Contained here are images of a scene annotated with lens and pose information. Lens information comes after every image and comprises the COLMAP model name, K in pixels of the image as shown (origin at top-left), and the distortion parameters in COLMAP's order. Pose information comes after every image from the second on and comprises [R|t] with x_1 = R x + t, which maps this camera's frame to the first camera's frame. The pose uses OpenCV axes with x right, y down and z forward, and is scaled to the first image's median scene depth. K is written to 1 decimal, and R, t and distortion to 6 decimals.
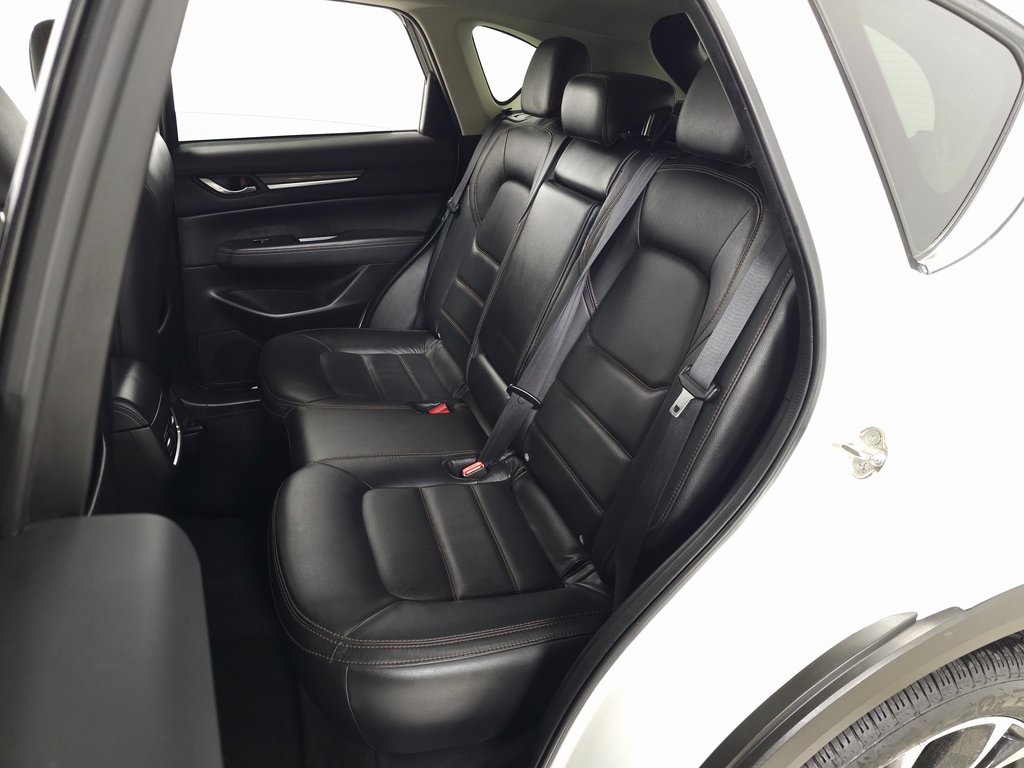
lens RADIAL K [[668.8, 0, 512.0], [0, 668.8, 384.0], [0, 0, 1]] dist [0.000367, -0.000433]
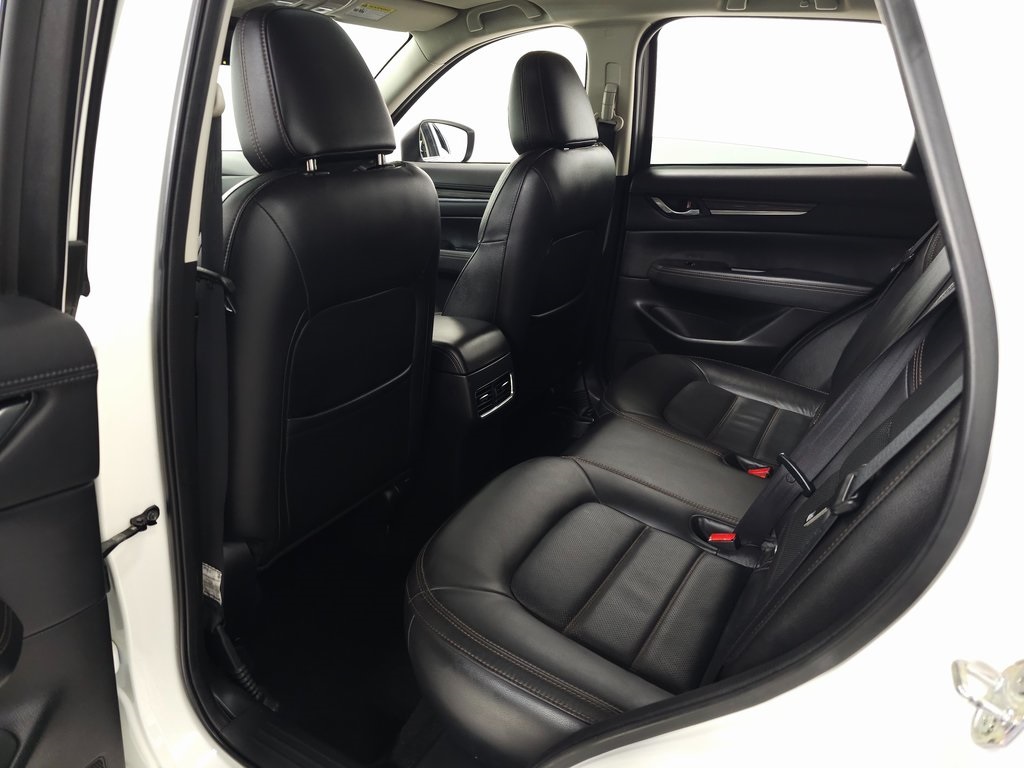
lens RADIAL K [[668.8, 0, 512.0], [0, 668.8, 384.0], [0, 0, 1]] dist [0.000367, -0.000433]
pose [[0.665528, 0.266918, -0.697013, 0.200572], [-0.319186, 0.945947, 0.057478, -0.012898], [0.674680, 0.184224, 0.714751, 0.128132]]
